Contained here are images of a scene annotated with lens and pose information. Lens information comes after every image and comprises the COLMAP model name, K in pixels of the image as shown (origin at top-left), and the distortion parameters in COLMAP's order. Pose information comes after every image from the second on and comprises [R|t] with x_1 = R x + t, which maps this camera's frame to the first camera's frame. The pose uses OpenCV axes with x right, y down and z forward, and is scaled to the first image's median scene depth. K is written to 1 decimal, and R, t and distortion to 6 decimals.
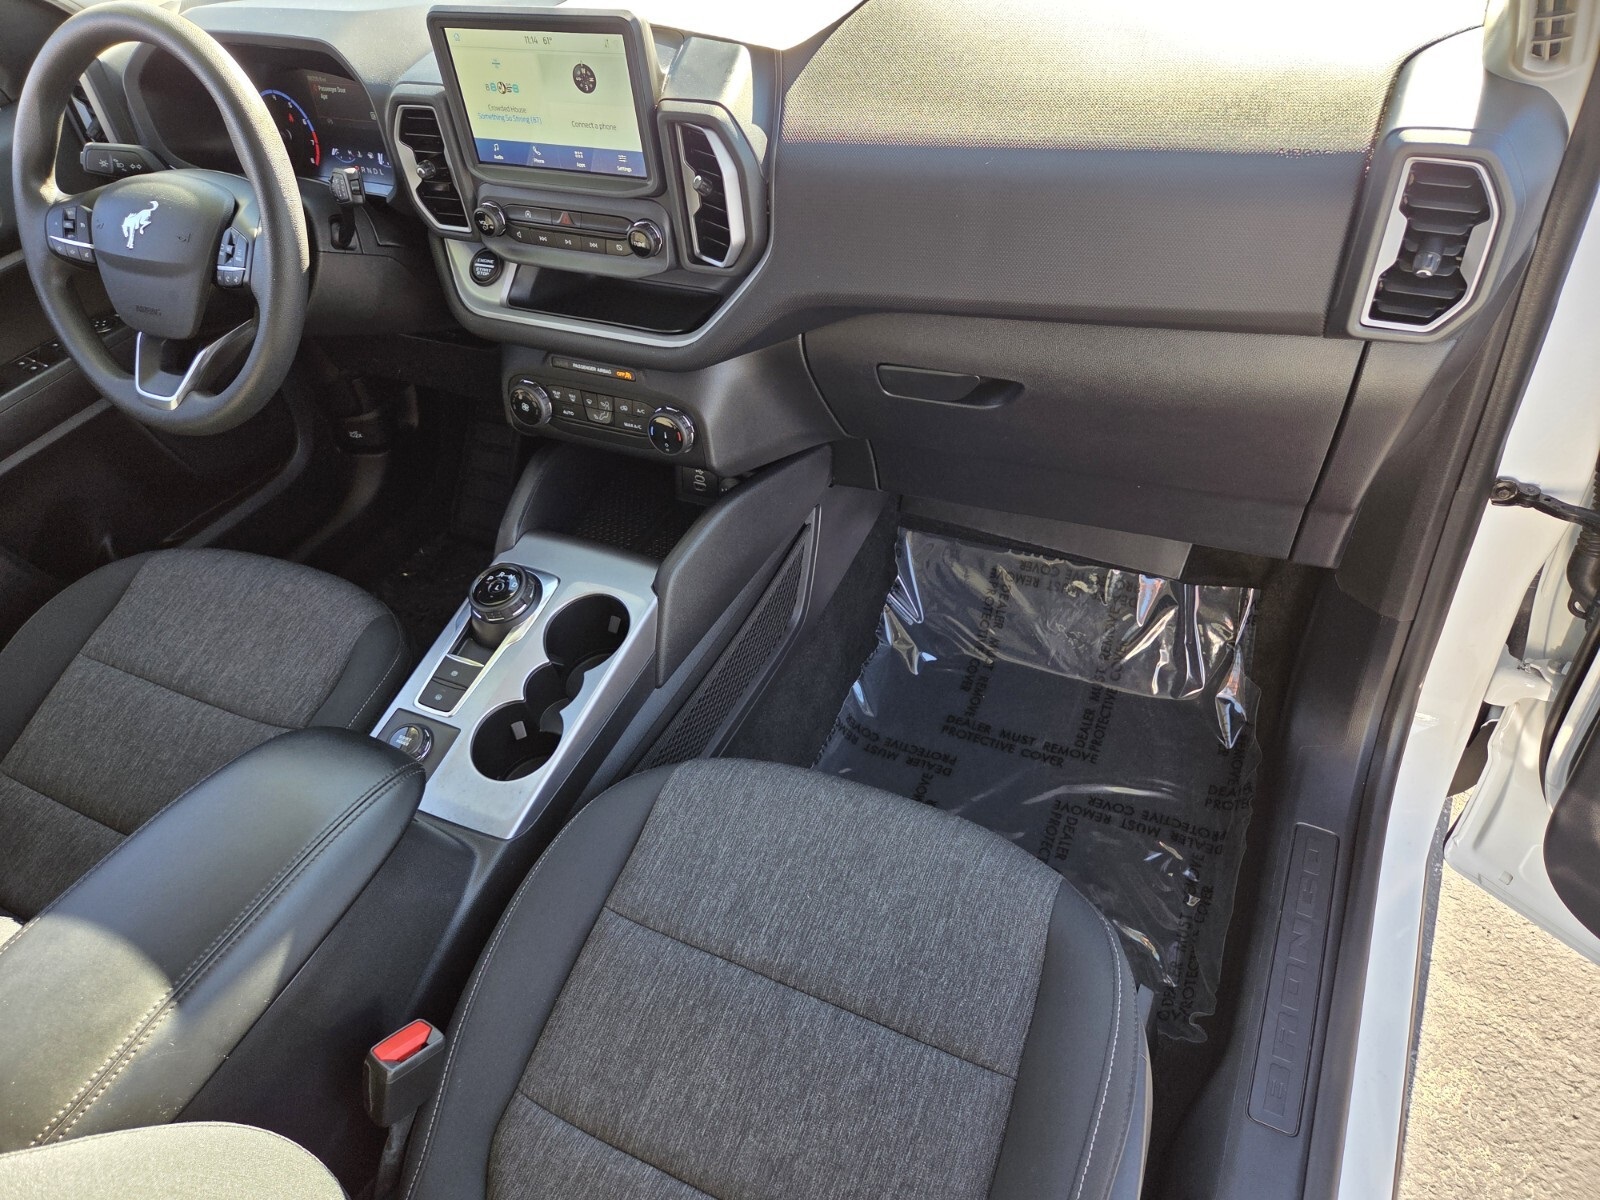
lens RADIAL K [[1122.1, 0, 766.3], [0, 1122.1, 595.9], [0, 0, 1]] dist [0.067506, -0.069896]
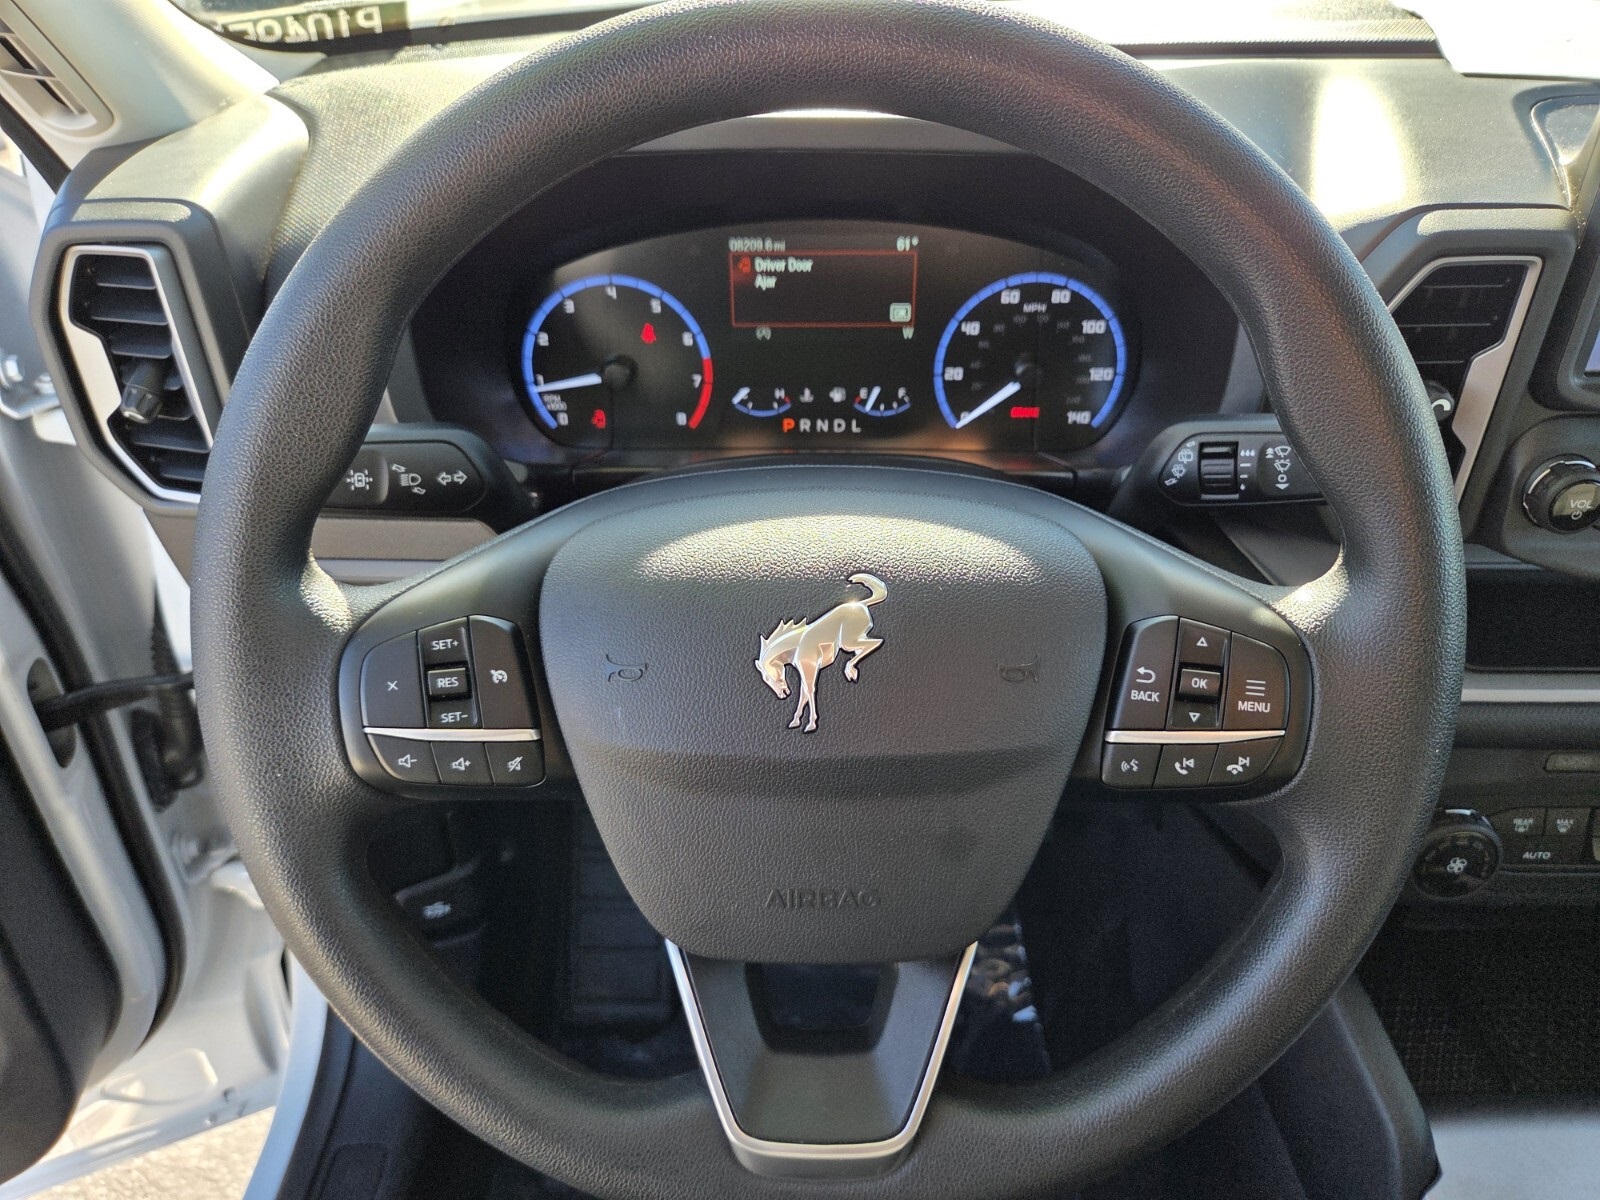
lens RADIAL K [[1122.1, 0, 766.3], [0, 1122.1, 595.9], [0, 0, 1]] dist [0.067506, -0.069896]
pose [[0.890329, -0.162934, 0.425167, -0.658278], [0.229712, 0.966969, -0.110469, -0.292526], [-0.393124, 0.196020, 0.898348, 0.679080]]
